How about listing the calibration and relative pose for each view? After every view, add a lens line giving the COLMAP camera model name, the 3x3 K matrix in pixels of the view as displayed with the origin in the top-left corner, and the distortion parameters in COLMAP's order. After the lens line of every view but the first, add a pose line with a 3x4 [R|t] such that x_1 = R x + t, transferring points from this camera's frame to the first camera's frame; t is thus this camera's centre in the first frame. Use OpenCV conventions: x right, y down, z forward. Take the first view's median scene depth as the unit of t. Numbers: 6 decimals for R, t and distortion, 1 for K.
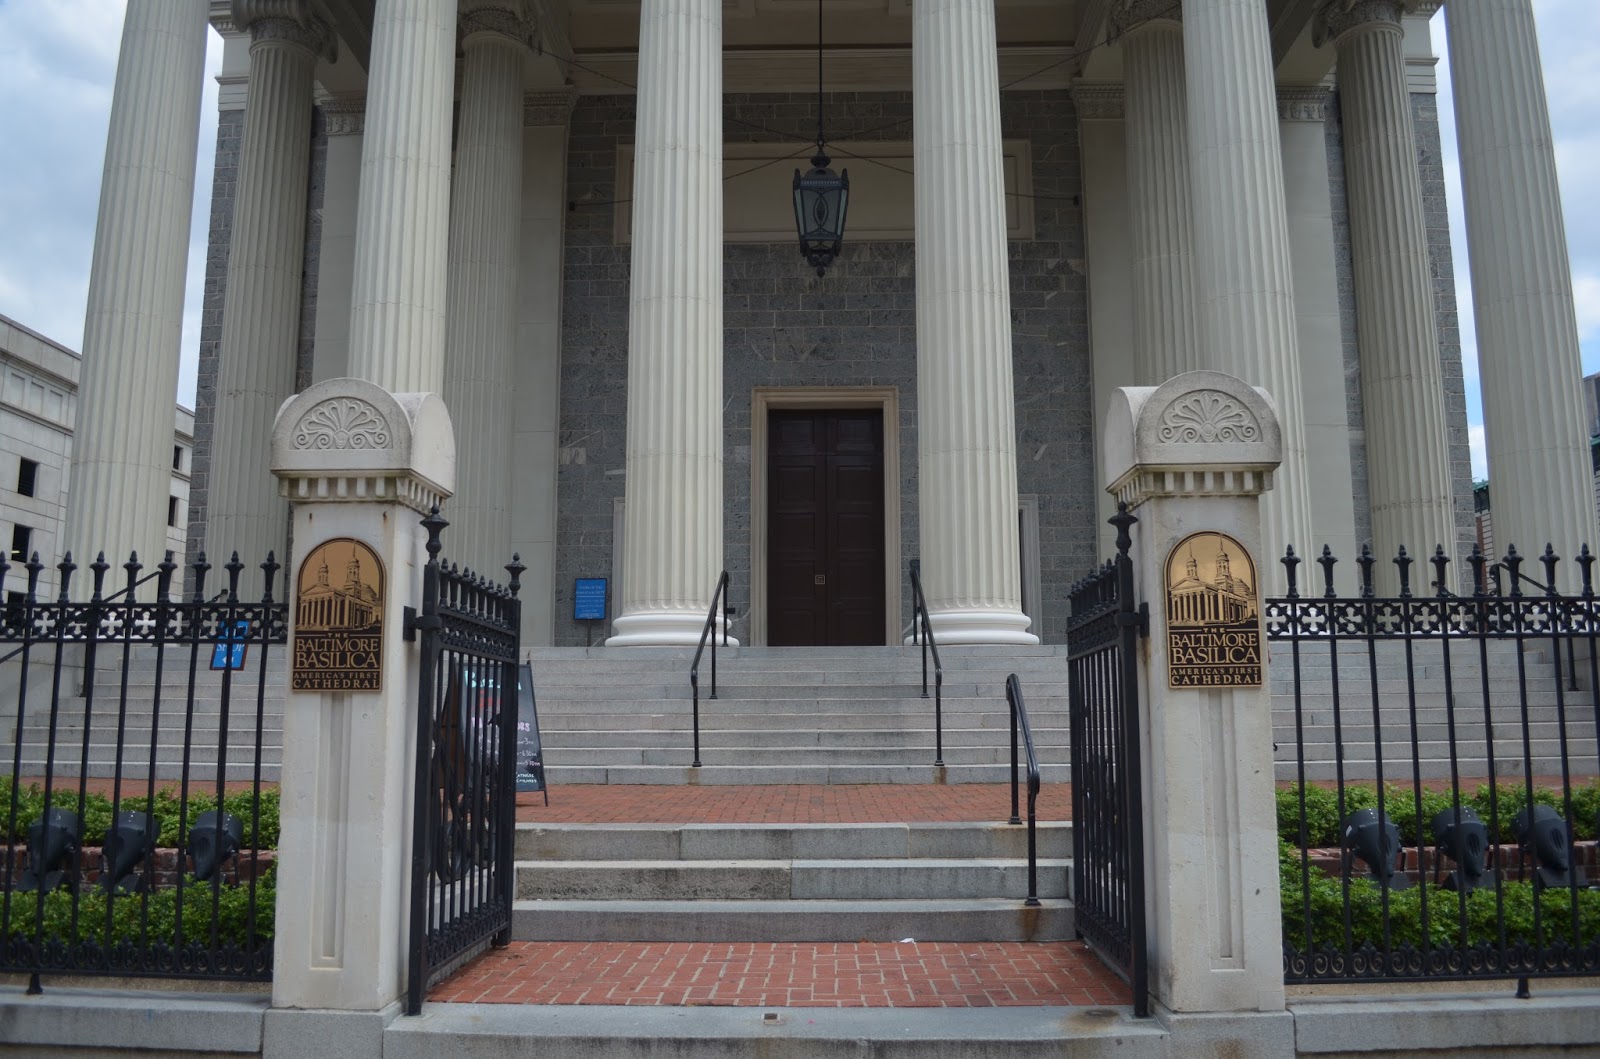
lens RADIAL K [[1306.2, 0, 800.0], [0, 1306.2, 529.5], [0, 0, 1]] dist [-0.080199, -0.056544]
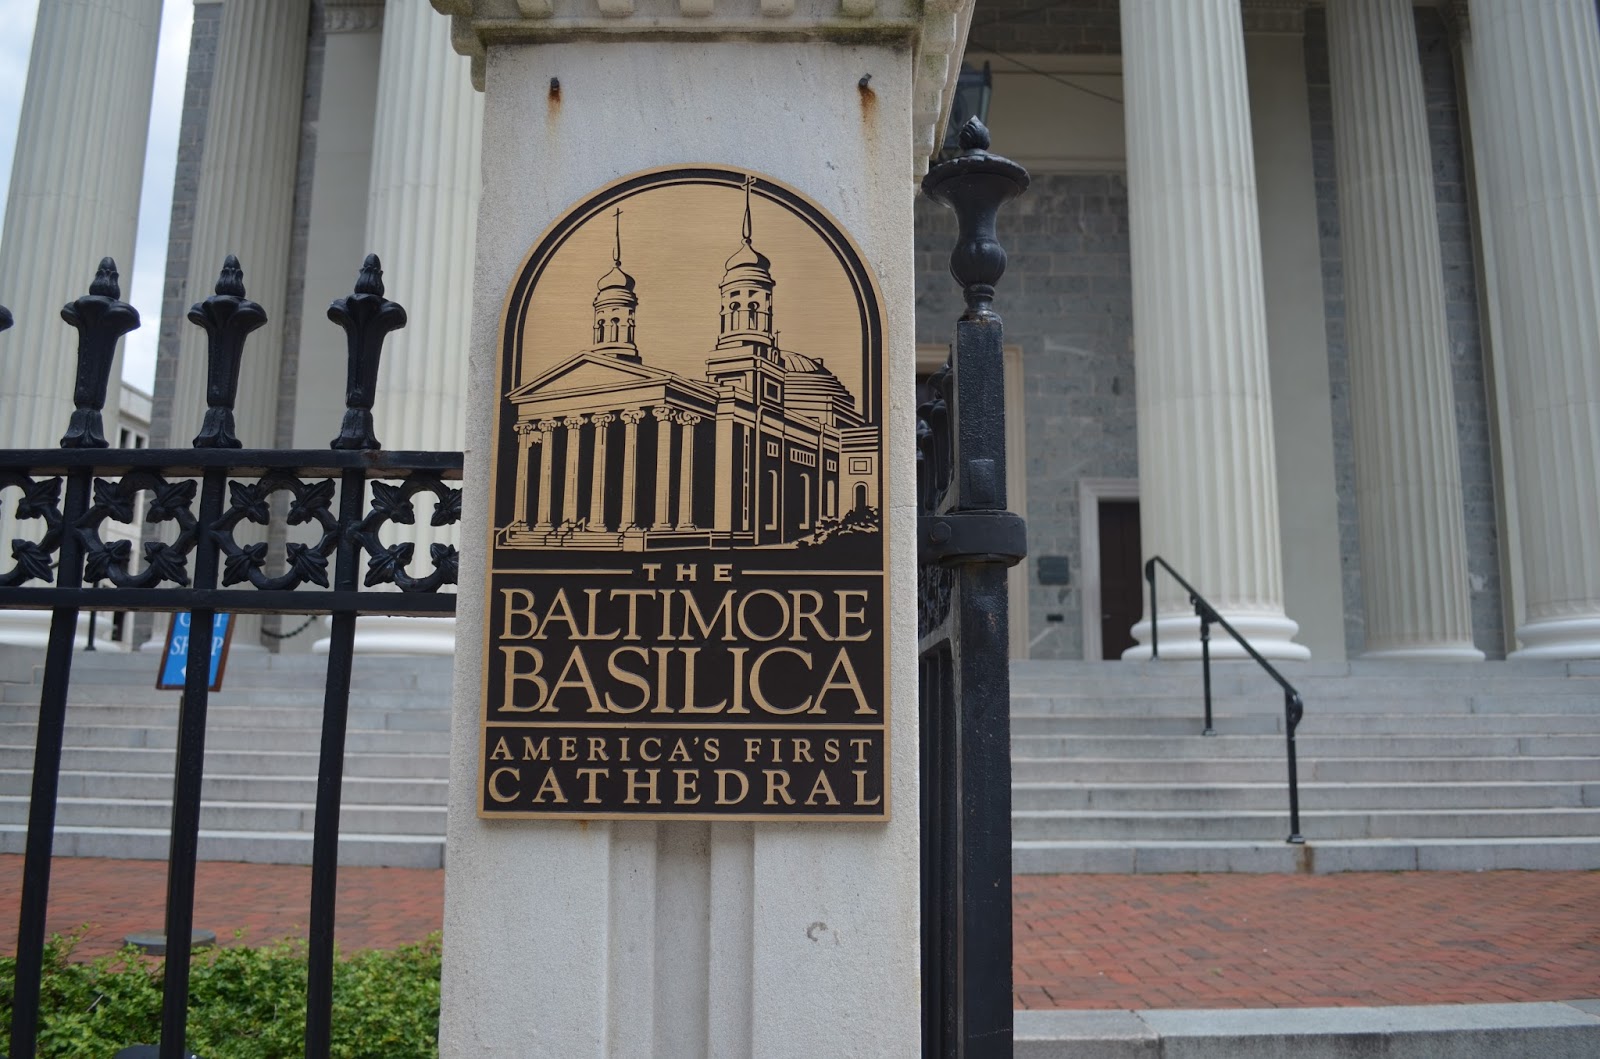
lens RADIAL K [[1334.0, 0, 800.0], [0, 1334.0, 529.5], [0, 0, 1]] dist [-0.096339, 0.006718]
pose [[0.999787, 0.014033, 0.015165, -0.150918], [-0.013866, 0.999843, -0.011067, 0.033902], [-0.015318, 0.010855, 0.999824, 0.337383]]
